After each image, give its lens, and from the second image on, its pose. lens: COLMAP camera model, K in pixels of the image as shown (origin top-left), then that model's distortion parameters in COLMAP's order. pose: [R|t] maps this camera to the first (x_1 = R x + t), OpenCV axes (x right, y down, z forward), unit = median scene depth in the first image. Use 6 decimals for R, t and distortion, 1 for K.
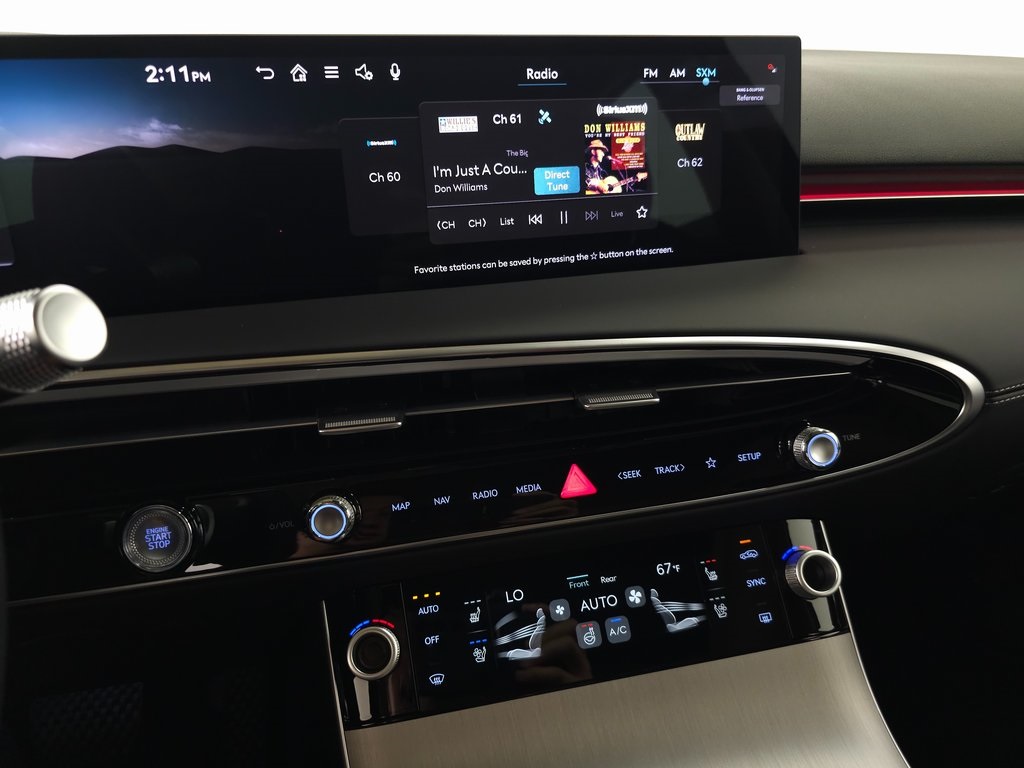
lens RADIAL K [[701.5, 0, 510.3], [0, 701.5, 370.5], [0, 0, 1]] dist [0.032750, -0.041022]
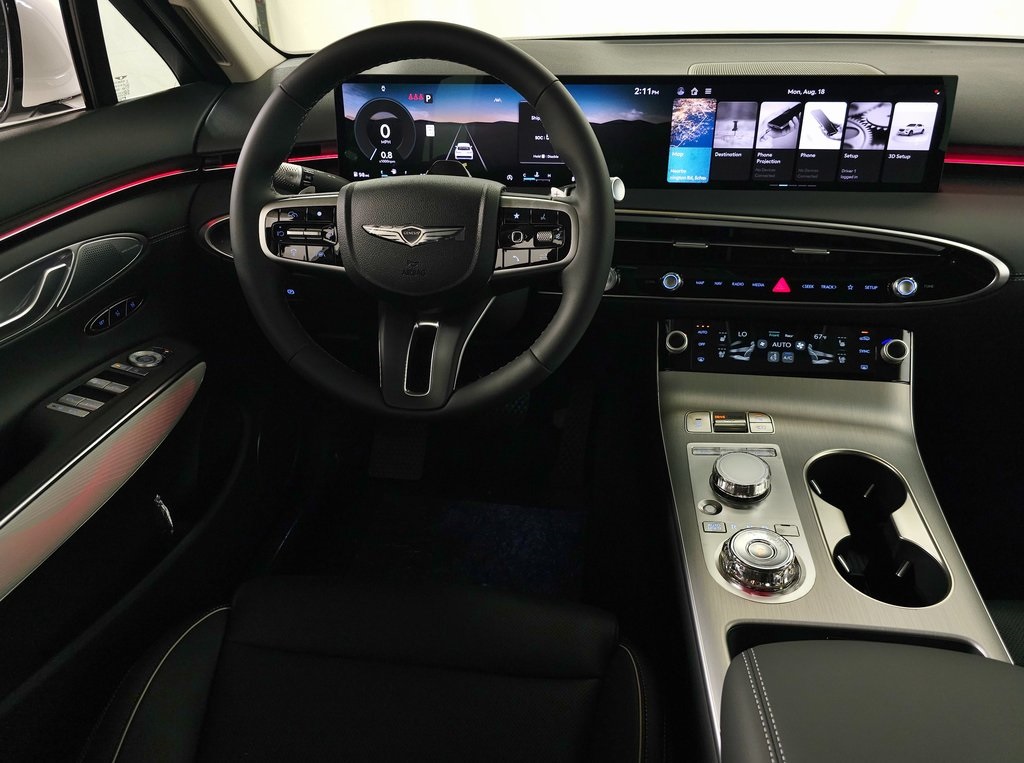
lens RADIAL K [[701.5, 0, 514.4], [0, 701.5, 380.3], [0, 0, 1]] dist [0.032750, -0.041022]
pose [[0.914831, 0.201400, -0.350032, 0.158464], [-0.149592, 0.974109, 0.169513, 0.195845], [0.375109, -0.102714, 0.921272, -1.377413]]
